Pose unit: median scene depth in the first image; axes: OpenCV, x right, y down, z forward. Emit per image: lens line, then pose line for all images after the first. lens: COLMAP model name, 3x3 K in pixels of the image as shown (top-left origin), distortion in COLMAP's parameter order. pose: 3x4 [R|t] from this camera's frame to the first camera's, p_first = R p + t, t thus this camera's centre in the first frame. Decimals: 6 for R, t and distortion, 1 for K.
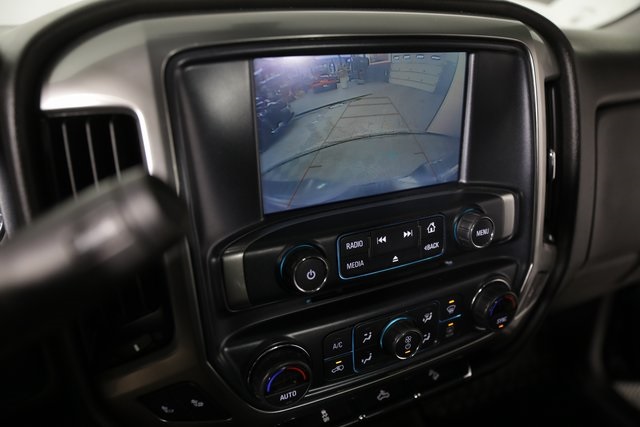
lens RADIAL K [[490.0, 0, 320.0], [0, 490.0, 213.5], [0, 0, 1]] dist [-0.040982, 0.001625]
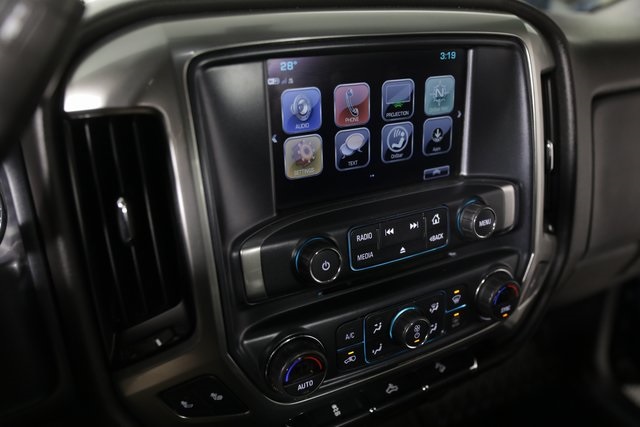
lens RADIAL K [[551.8, 0, 320.0], [0, 551.8, 213.5], [0, 0, 1]] dist [0.000446, -0.002596]
pose [[0.998276, -0.026426, 0.052412, -0.074257], [0.026872, 0.999608, -0.007833, 0.018749], [-0.052184, 0.009228, 0.998595, -0.144187]]
